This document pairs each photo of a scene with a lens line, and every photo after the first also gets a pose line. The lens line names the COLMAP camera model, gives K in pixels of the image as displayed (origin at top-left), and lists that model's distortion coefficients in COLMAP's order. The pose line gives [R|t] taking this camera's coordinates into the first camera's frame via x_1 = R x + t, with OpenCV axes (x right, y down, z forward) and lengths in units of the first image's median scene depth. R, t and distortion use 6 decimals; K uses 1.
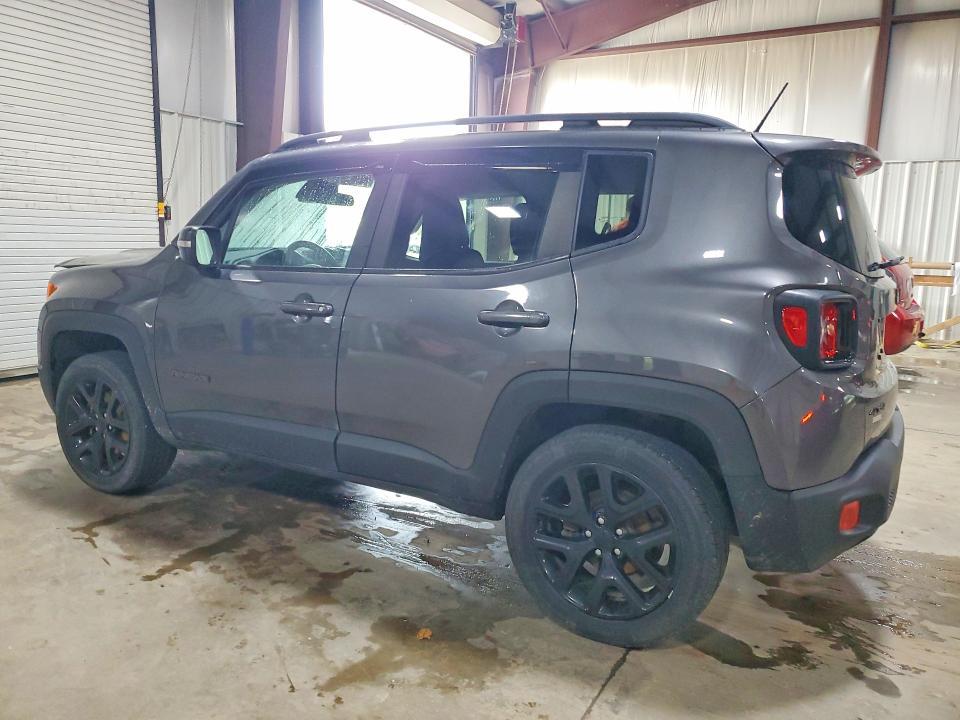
lens RADIAL K [[768.8, 0, 477.6], [0, 768.8, 361.2], [0, 0, 1]] dist [0.009127, 0.016864]
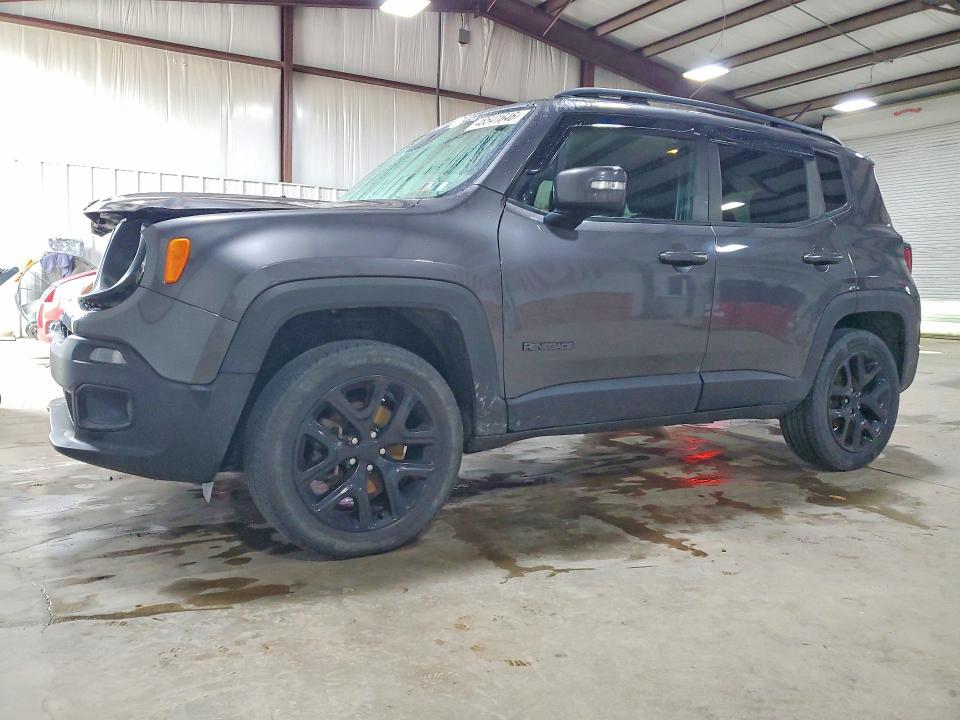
lens RADIAL K [[768.8, 0, 477.6], [0, 768.8, 361.2], [0, 0, 1]] dist [0.009127, 0.016864]
pose [[0.468366, -0.097061, 0.878187, -1.224696], [0.140991, 0.989421, 0.034159, 0.002613], [-0.872212, 0.107818, 0.477096, 0.749456]]
